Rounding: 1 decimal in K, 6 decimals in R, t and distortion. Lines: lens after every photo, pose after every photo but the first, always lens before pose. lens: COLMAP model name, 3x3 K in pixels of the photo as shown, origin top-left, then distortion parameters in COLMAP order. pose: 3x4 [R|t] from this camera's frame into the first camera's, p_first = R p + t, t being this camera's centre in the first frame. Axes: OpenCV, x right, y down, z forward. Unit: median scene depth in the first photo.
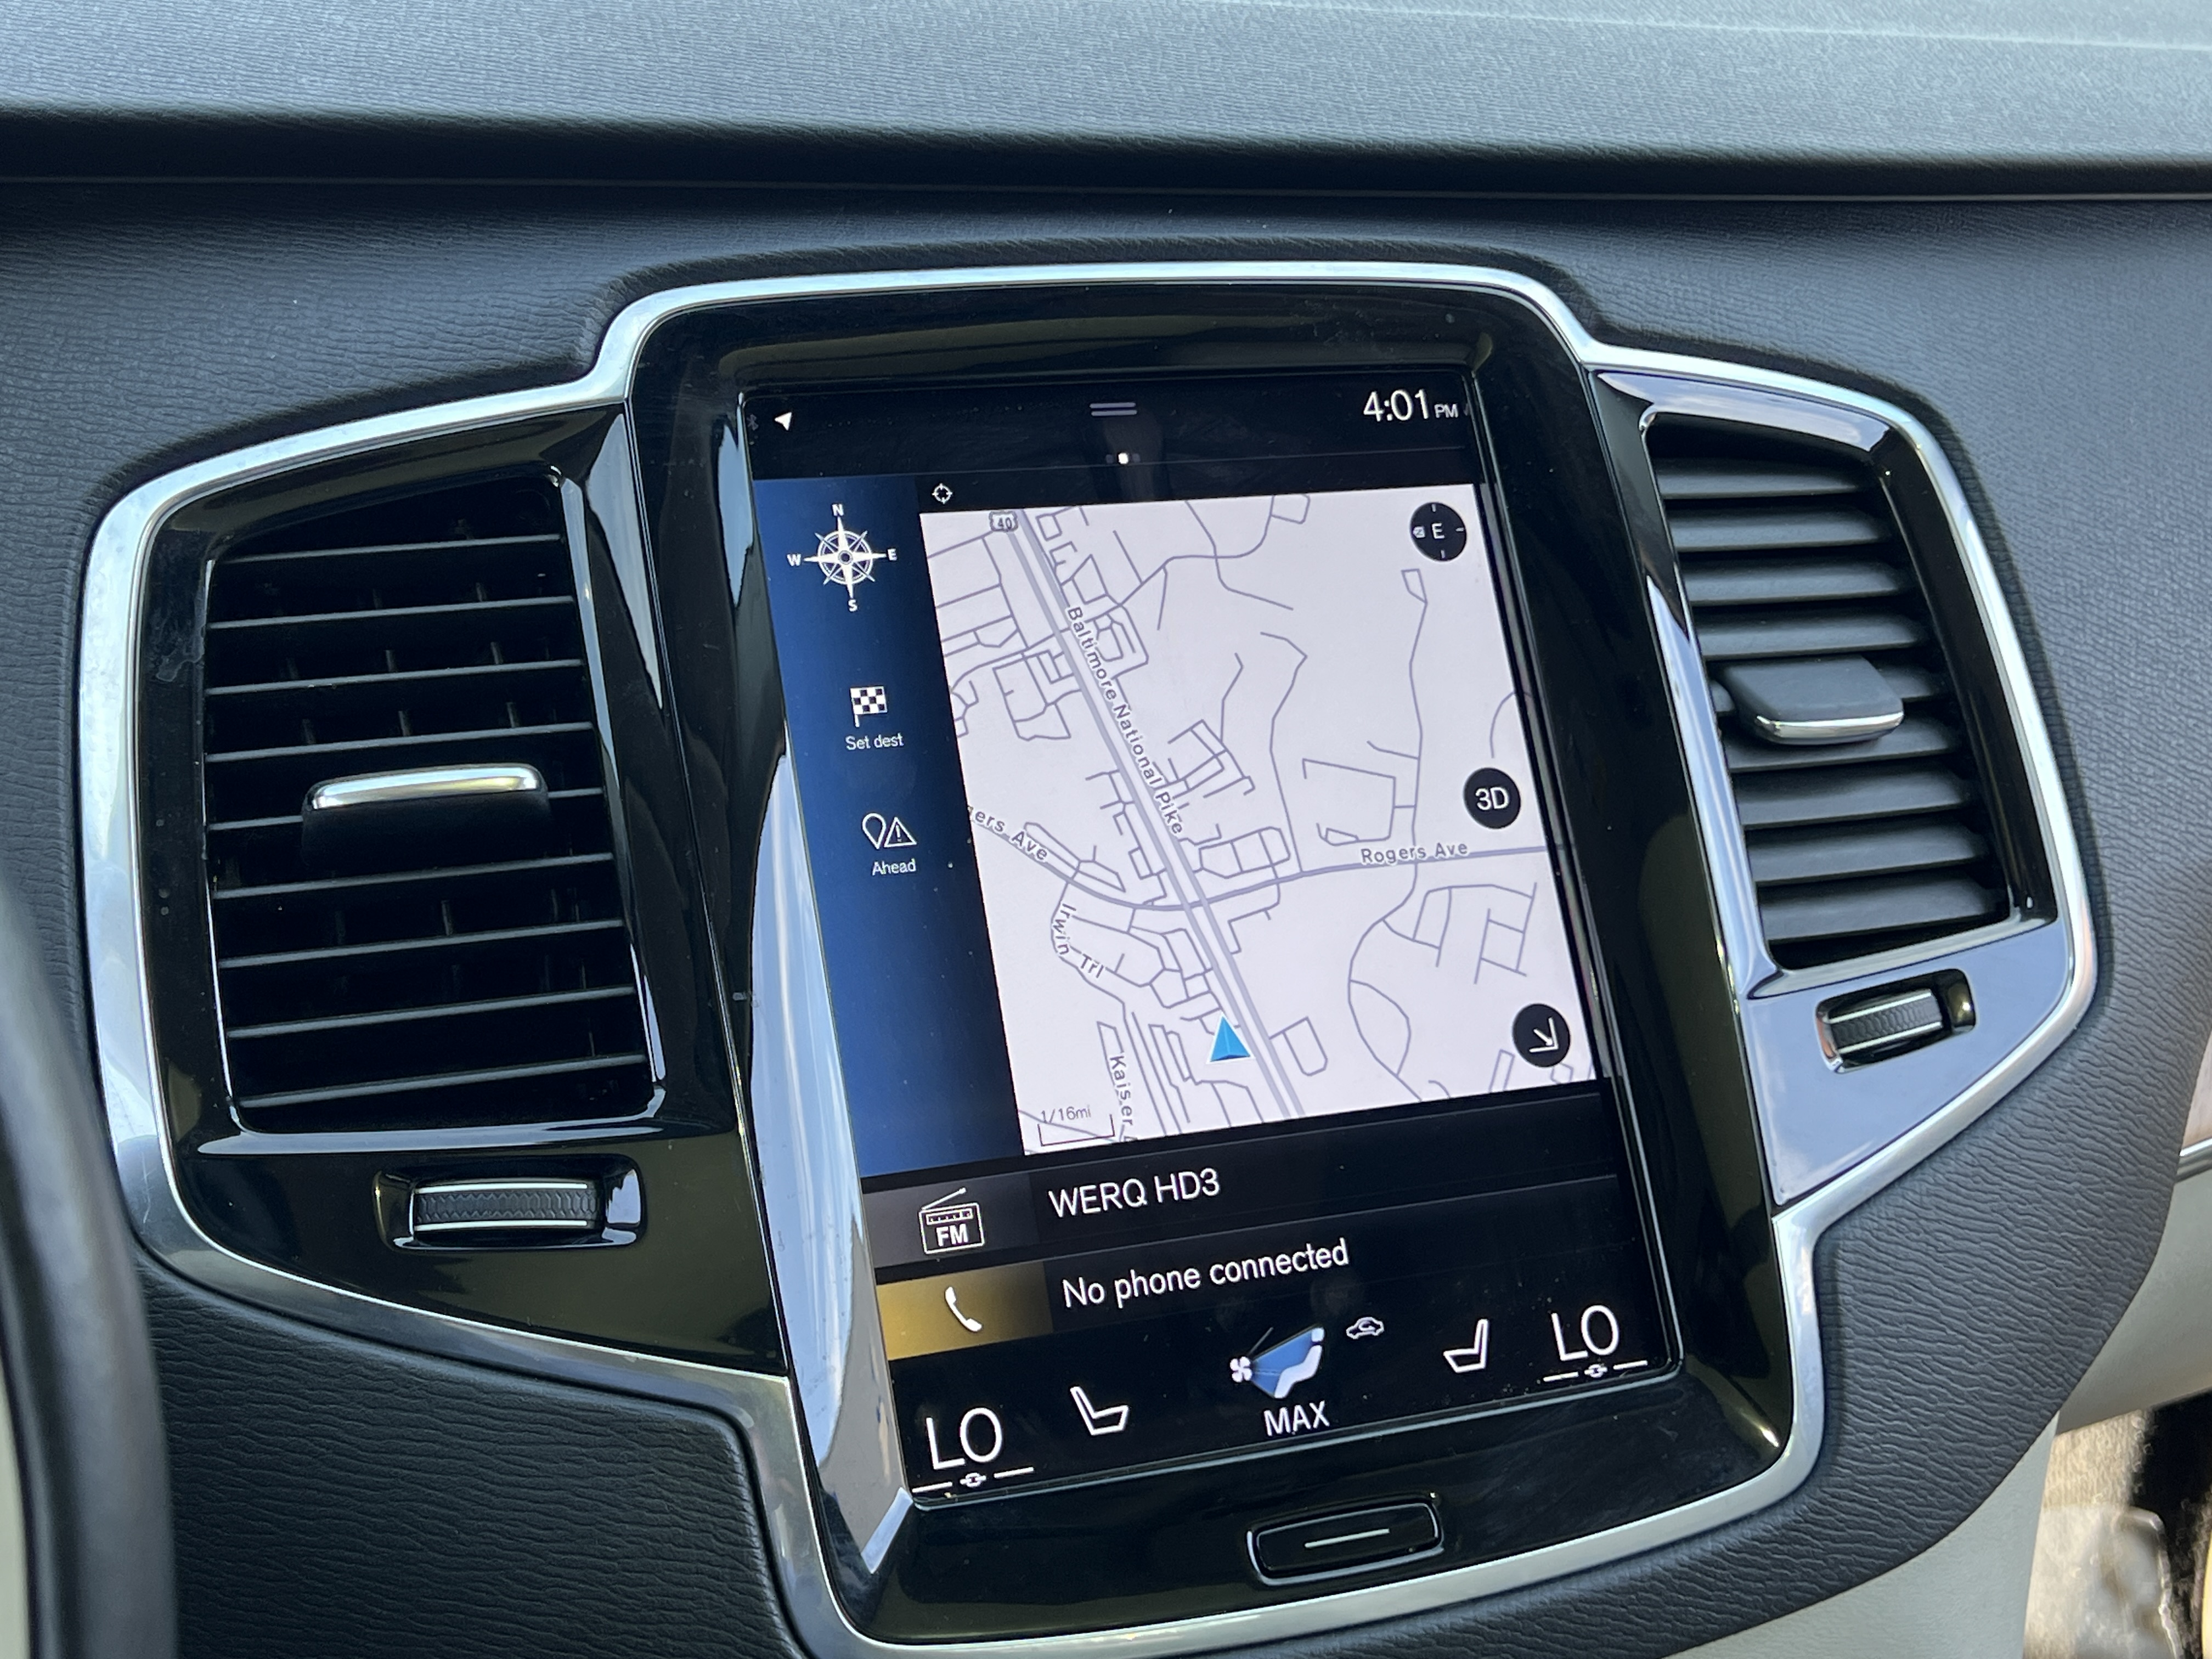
lens RADIAL K [[2925.4, 0, 1101.7], [0, 2925.4, 800.3], [0, 0, 1]] dist [0.031036, 0.000000]
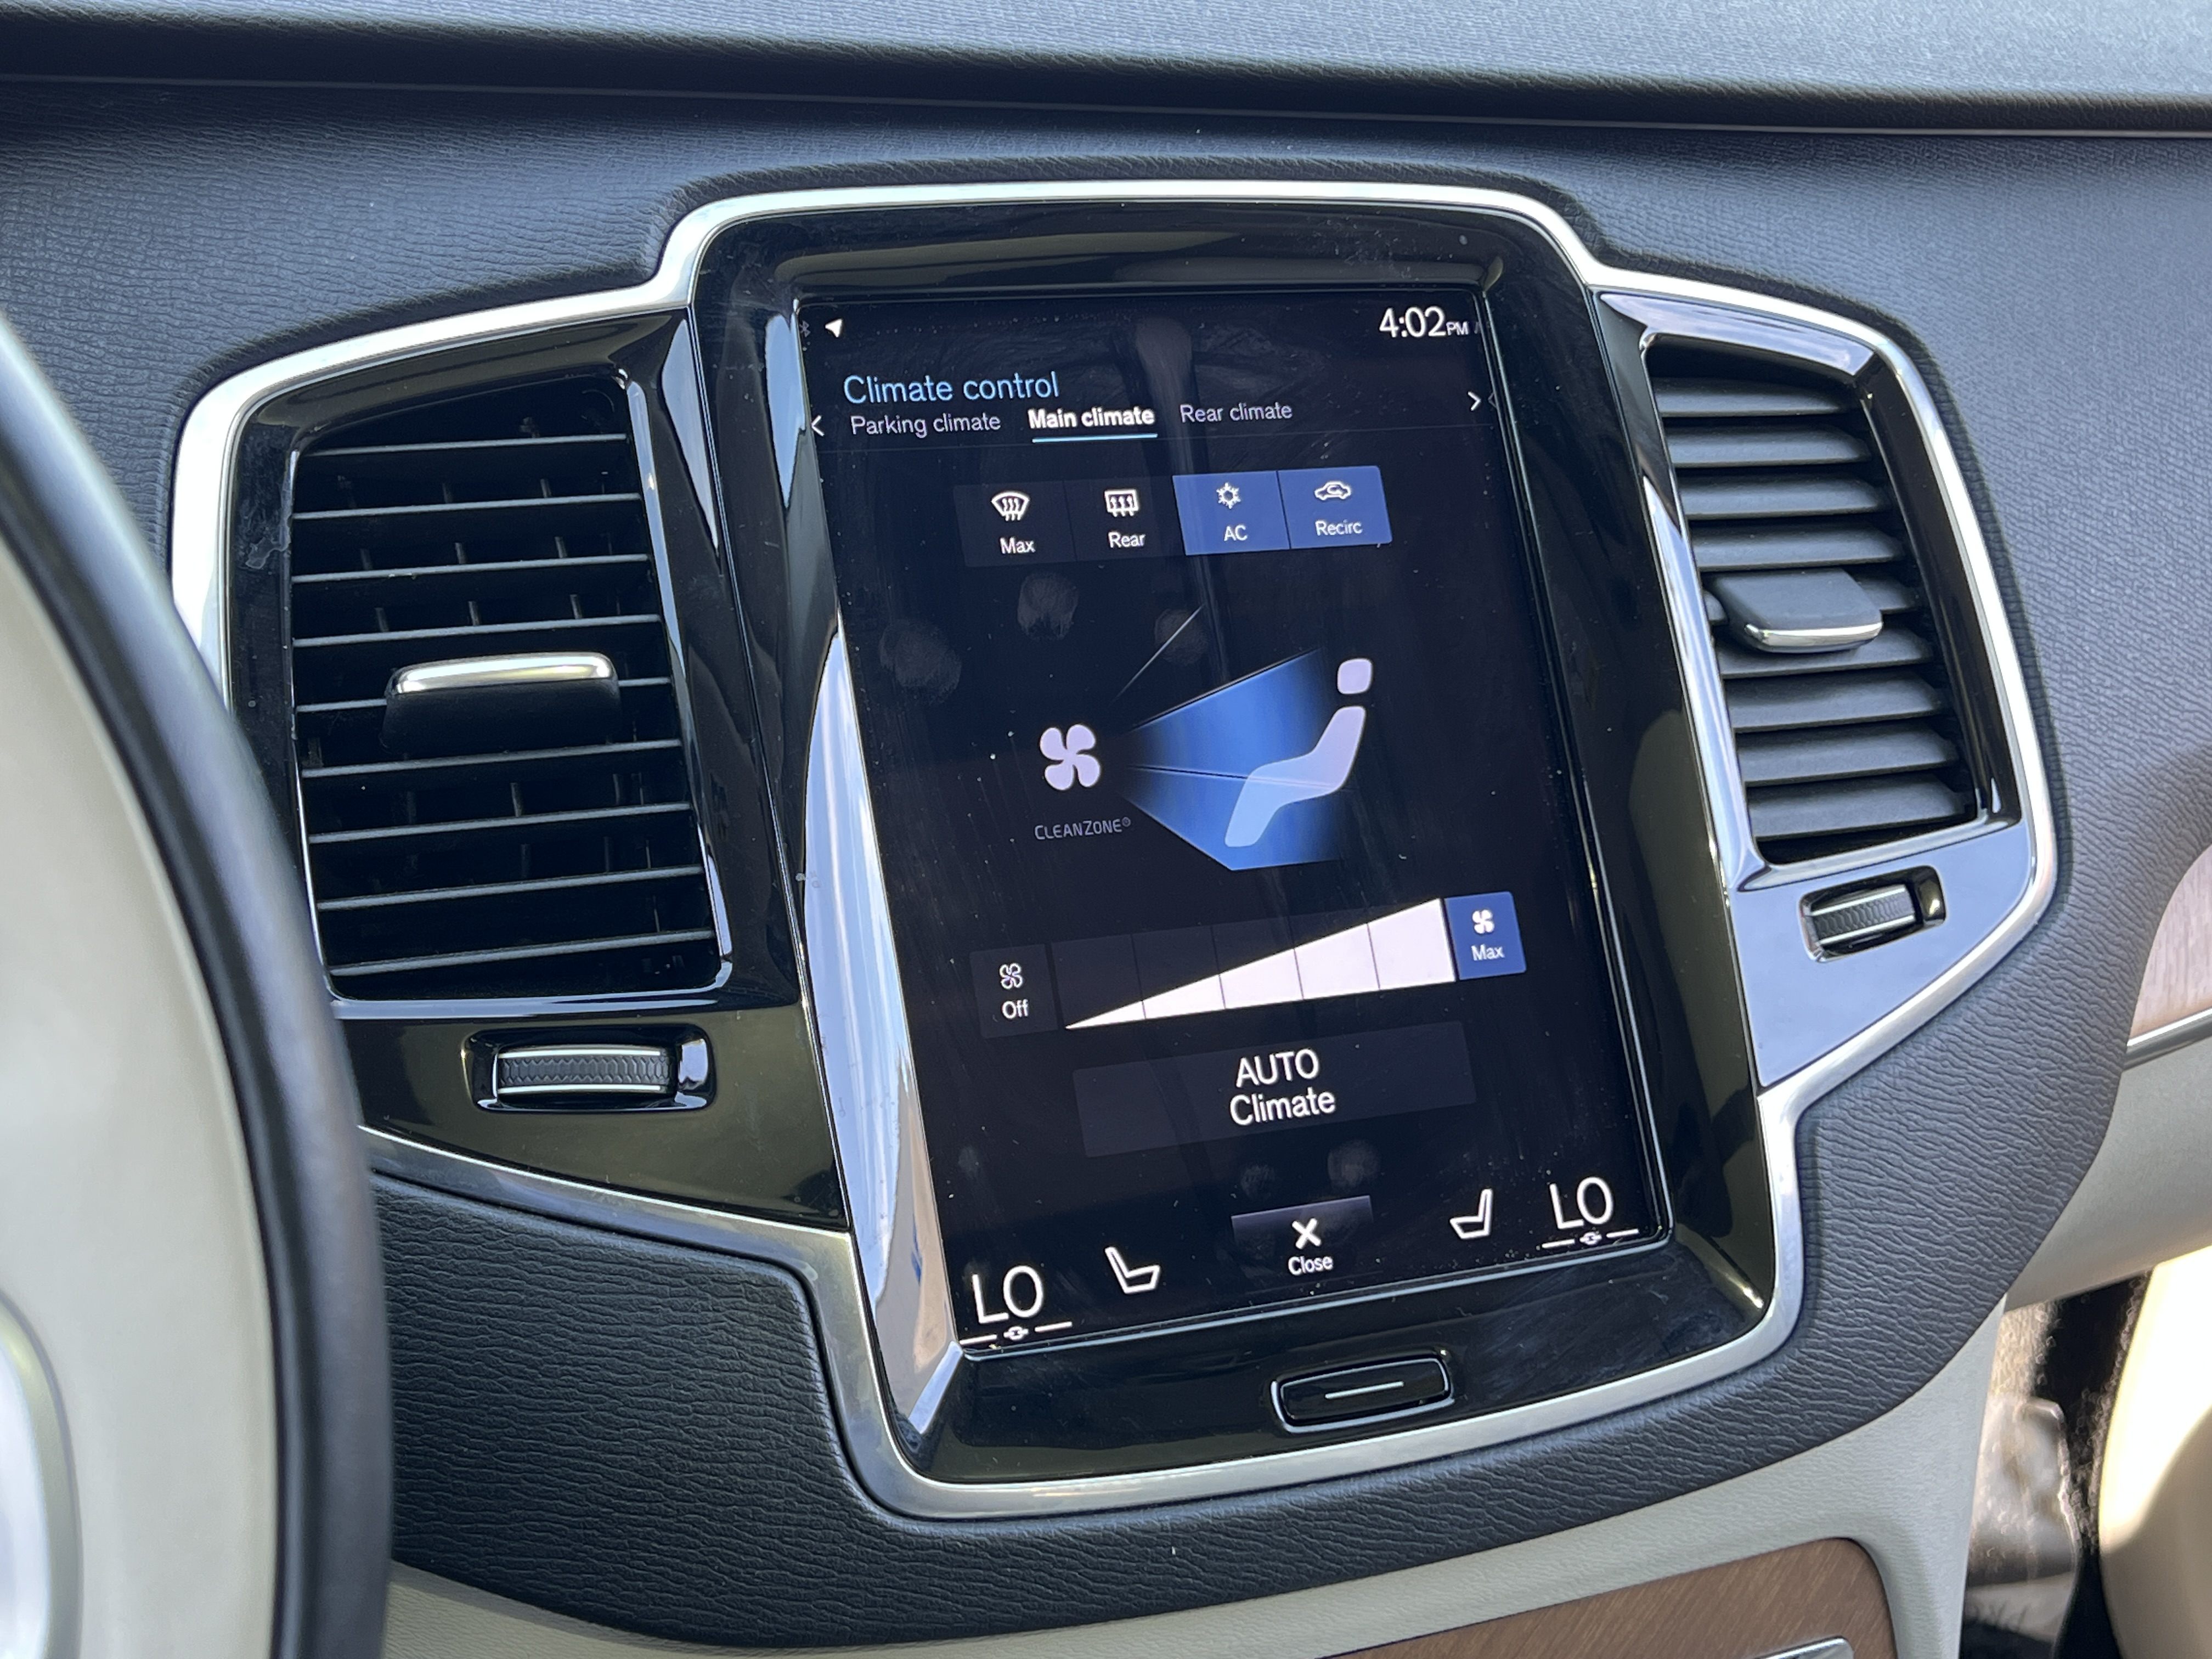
lens RADIAL K [[2925.4, 0, 1089.3], [0, 2925.4, 809.0], [0, 0, 1]] dist [0.031036, 0.000000]
pose [[0.999355, 0.010849, 0.034230, -0.052128], [-0.011925, 0.999437, 0.031374, 0.007923], [-0.033871, -0.031762, 0.998921, -0.050925]]
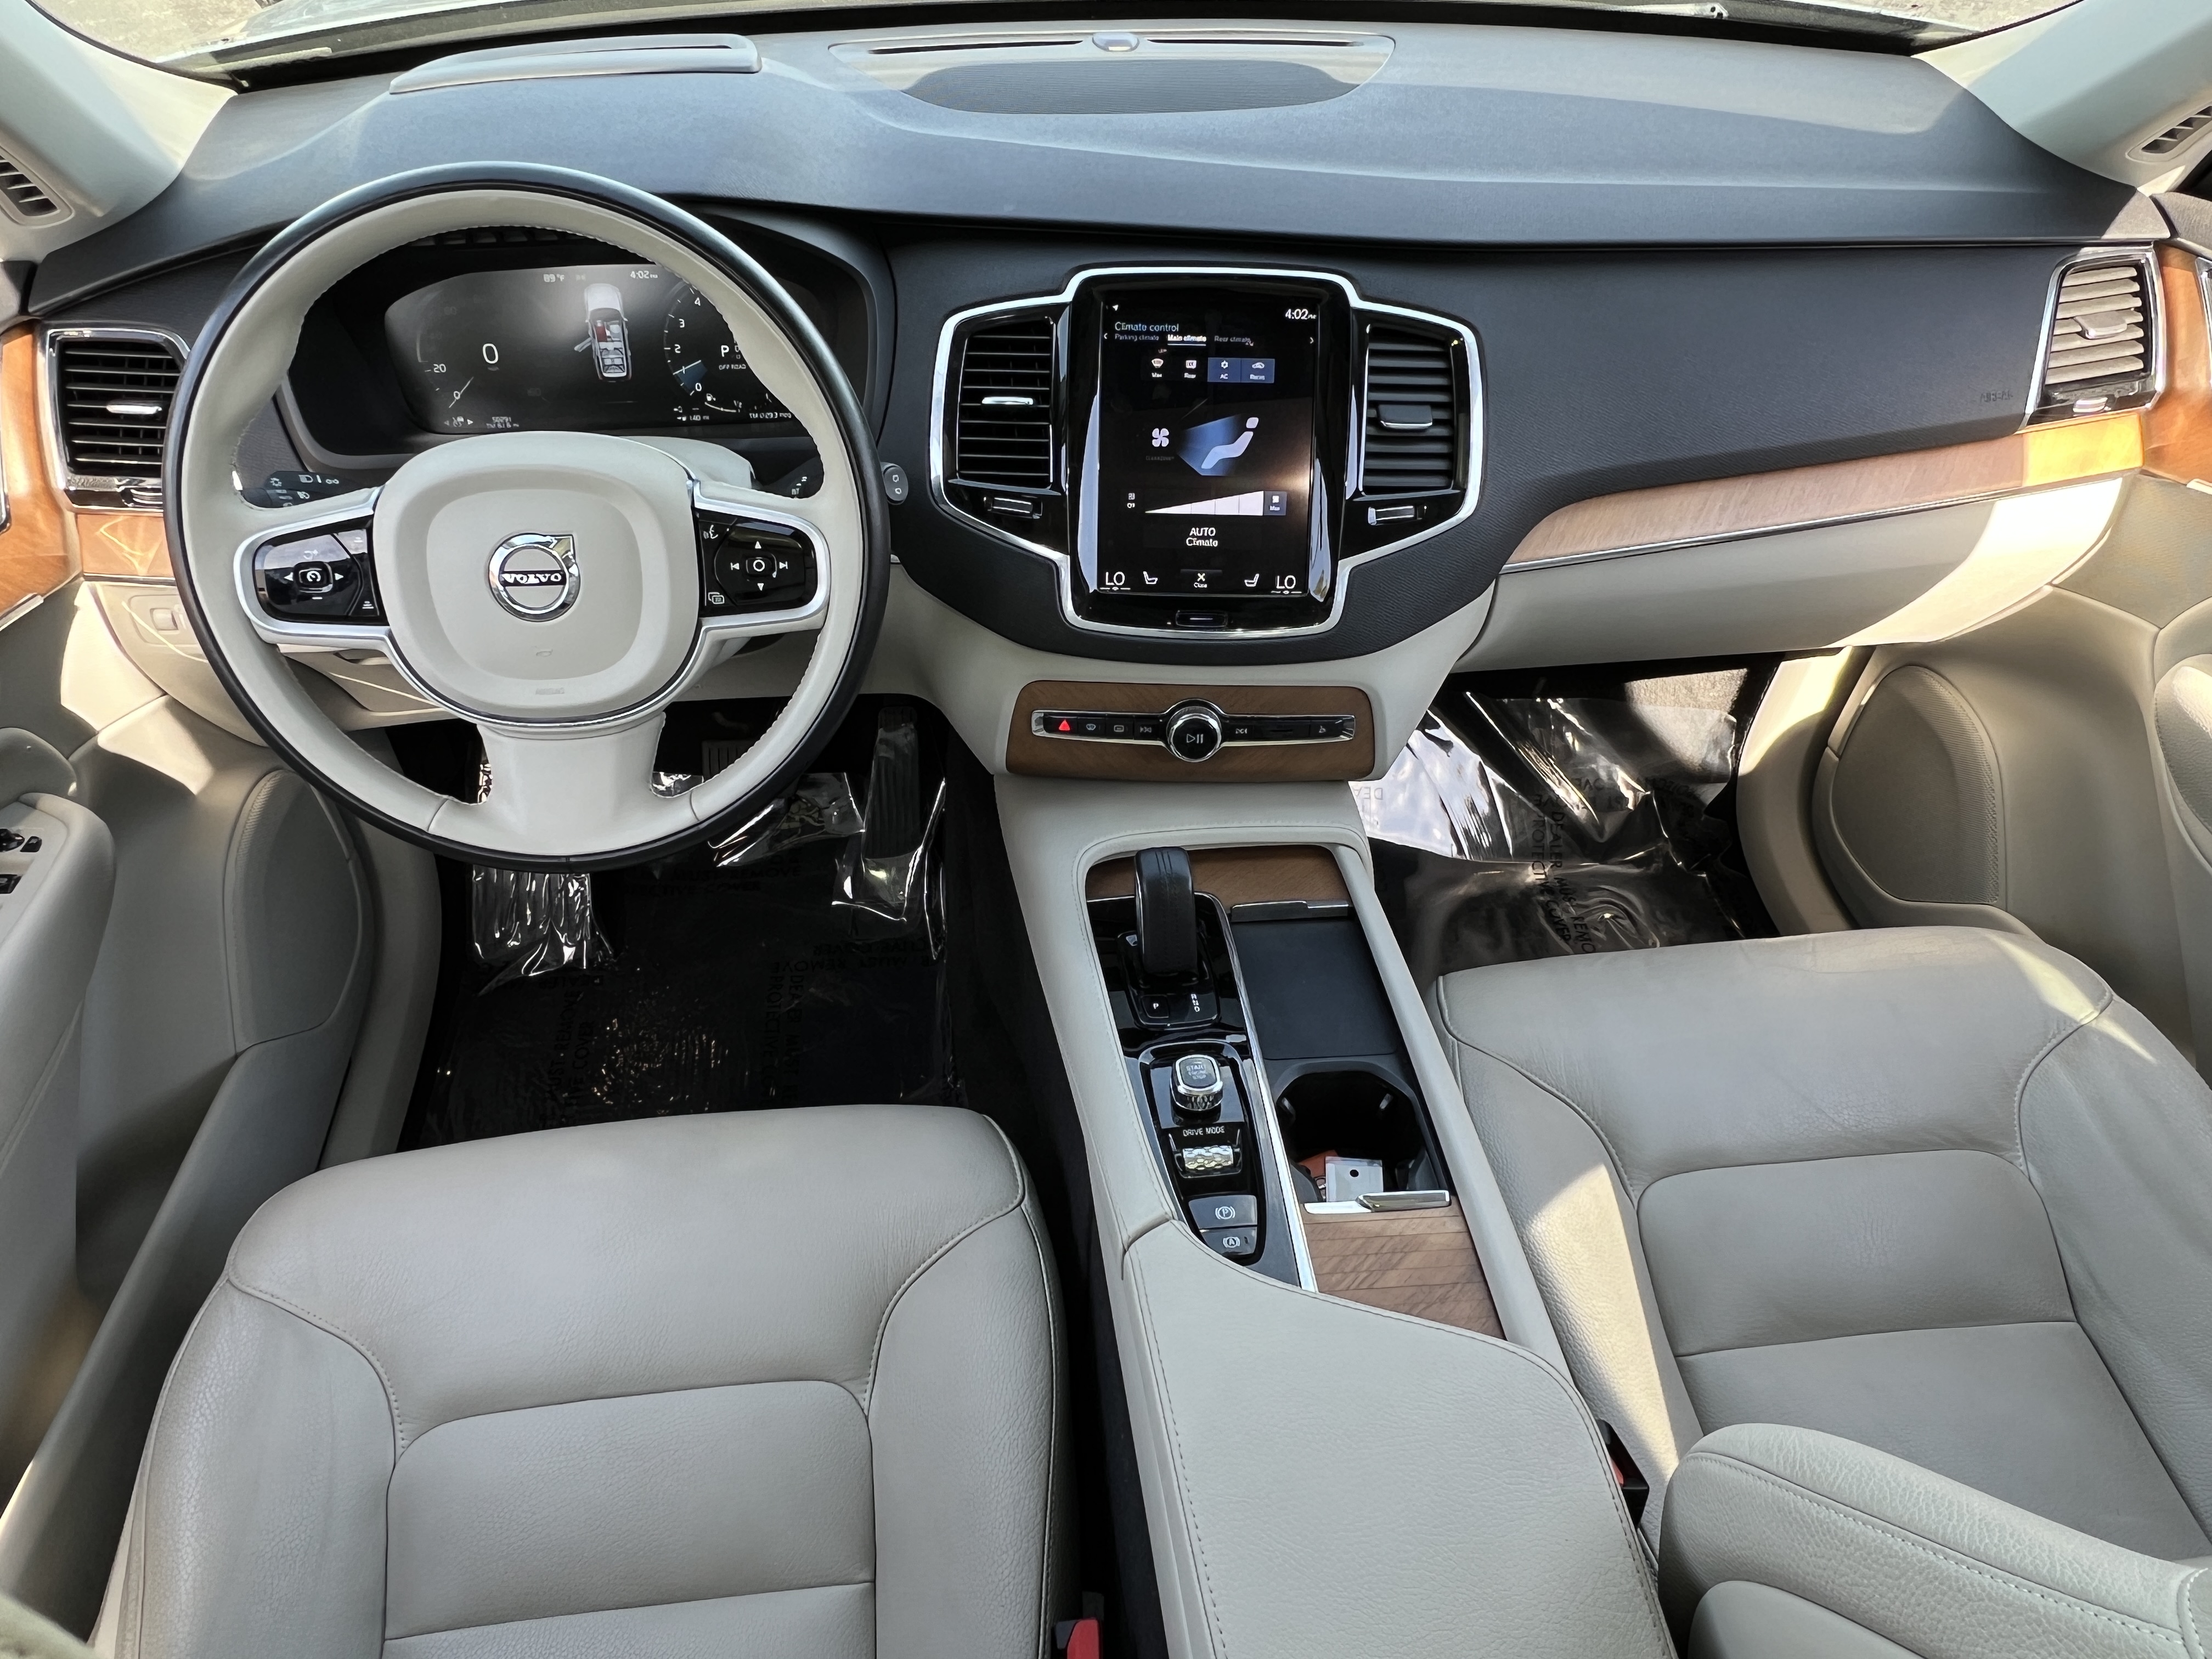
lens RADIAL K [[1474.5, 0, 1094.2], [0, 1474.5, 840.6], [0, 0, 1]] dist [0.002503, -0.003596]
pose [[0.922655, 0.229898, -0.309605, 0.620388], [-0.102413, 0.920111, 0.378030, -0.215106], [0.371779, -0.317084, 0.872490, -0.901142]]
